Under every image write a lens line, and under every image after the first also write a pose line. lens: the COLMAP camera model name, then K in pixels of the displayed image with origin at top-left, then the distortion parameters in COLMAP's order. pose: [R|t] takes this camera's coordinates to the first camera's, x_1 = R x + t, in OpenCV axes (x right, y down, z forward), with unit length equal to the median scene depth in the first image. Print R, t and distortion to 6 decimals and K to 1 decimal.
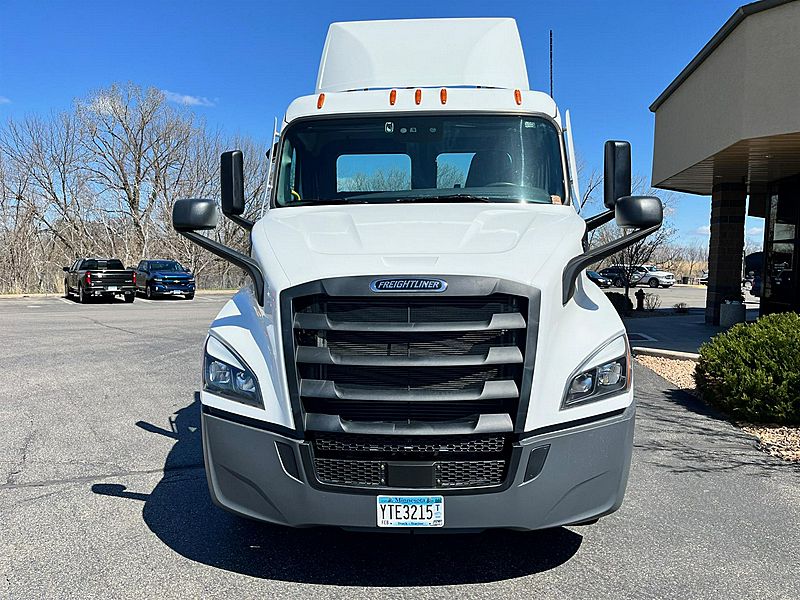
lens RADIAL K [[628.8, 0, 398.0], [0, 628.8, 296.0], [0, 0, 1]] dist [0.011511, 0.001360]
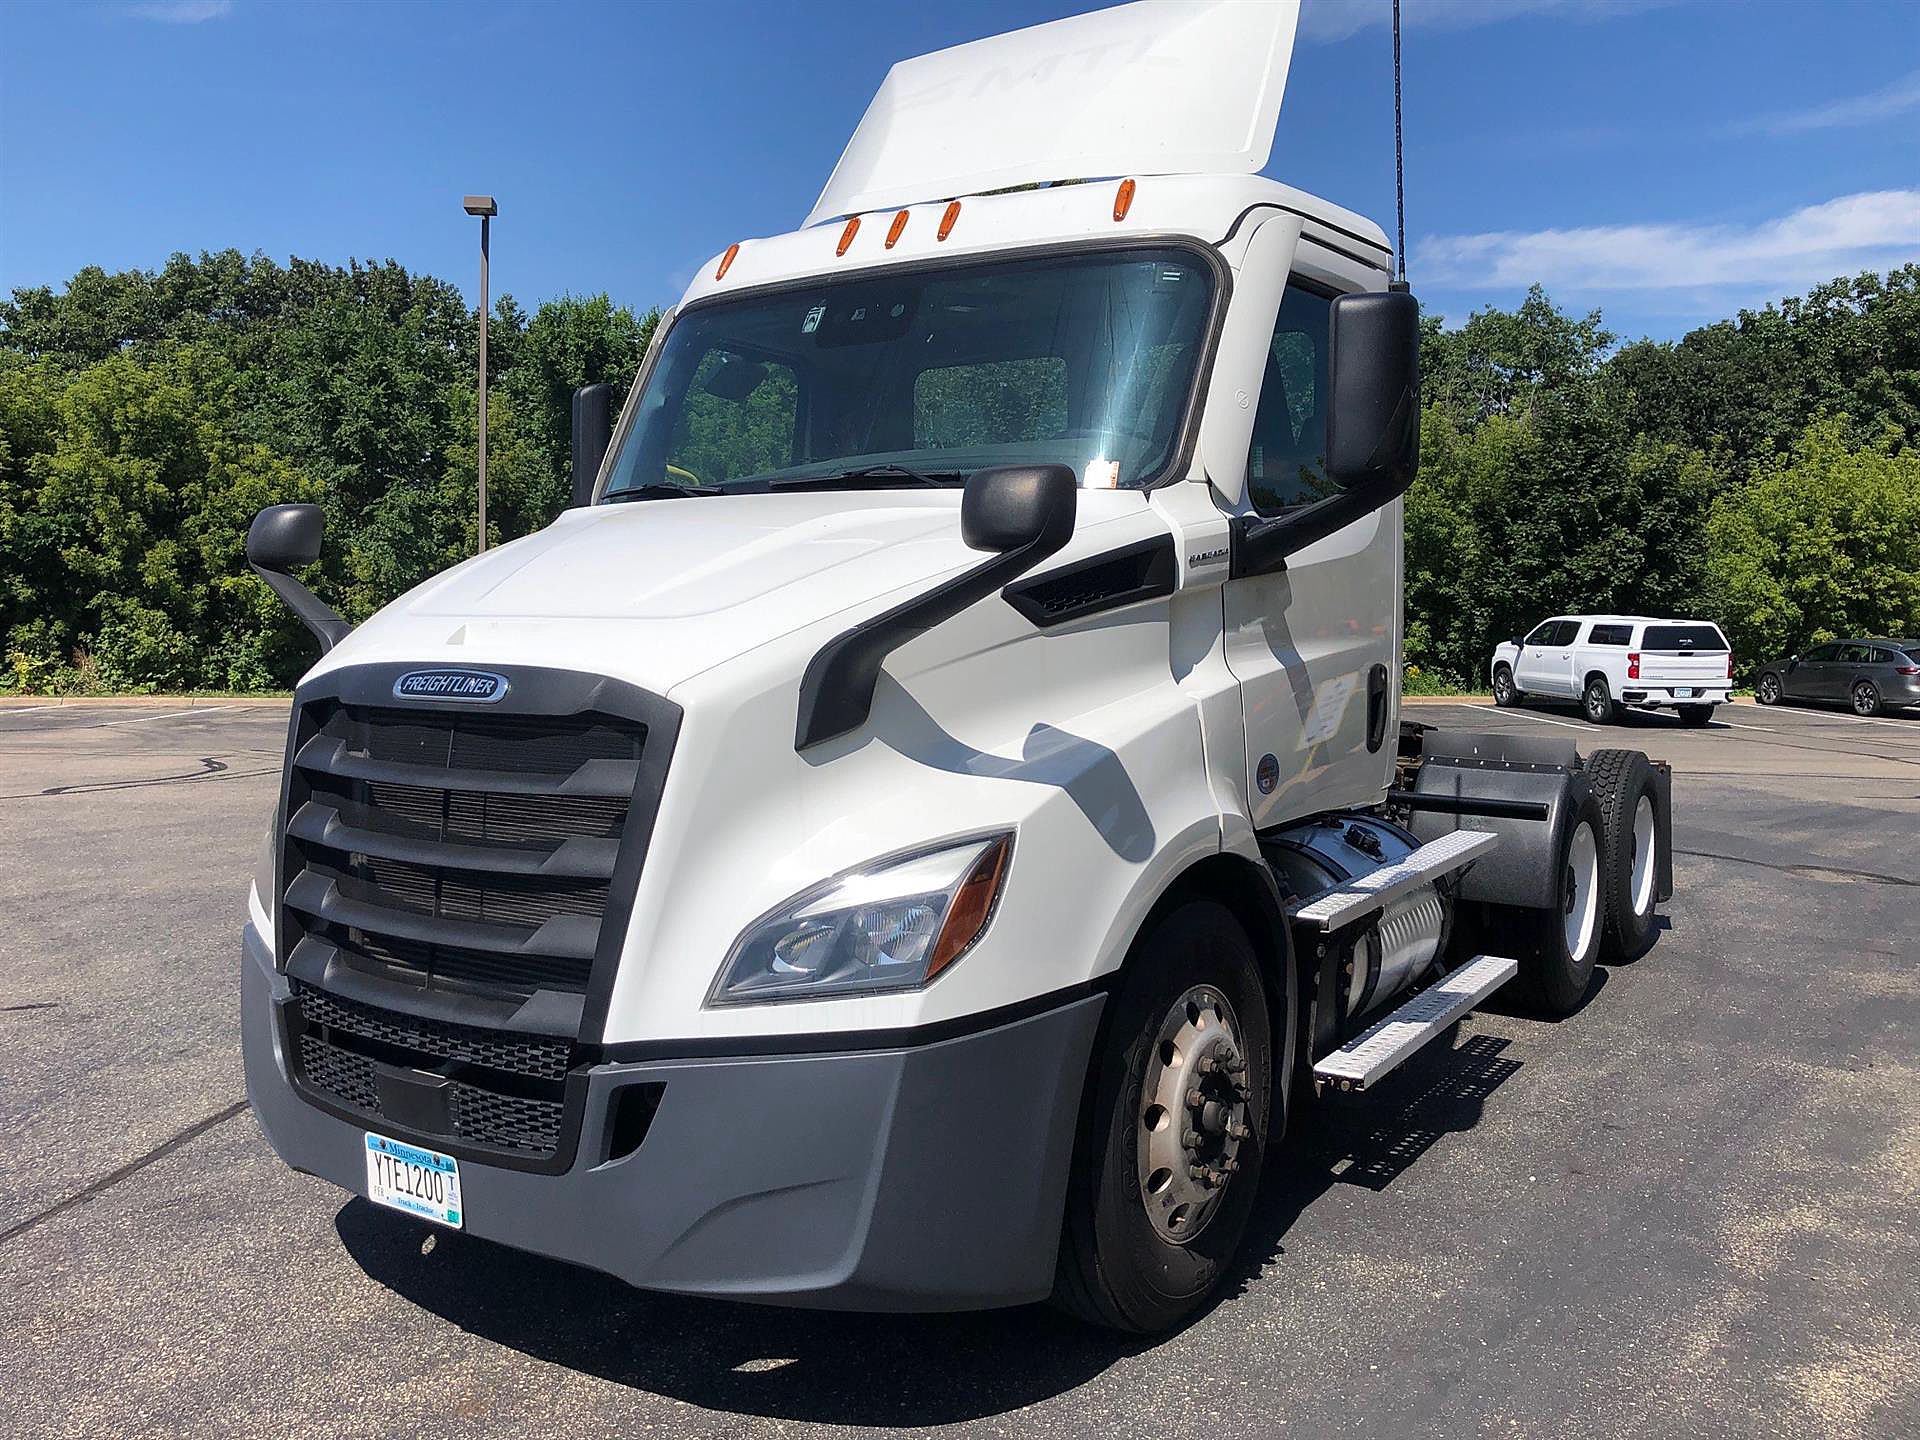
lens RADIAL K [[1509.2, 0, 959.7], [0, 1509.2, 728.5], [0, 0, 1]] dist [0.011511, 0.001360]
pose [[0.867717, 0.049521, -0.494585, 0.884235], [-0.037850, 0.998719, 0.033592, -0.037247], [0.495615, -0.010428, 0.868480, 0.239880]]
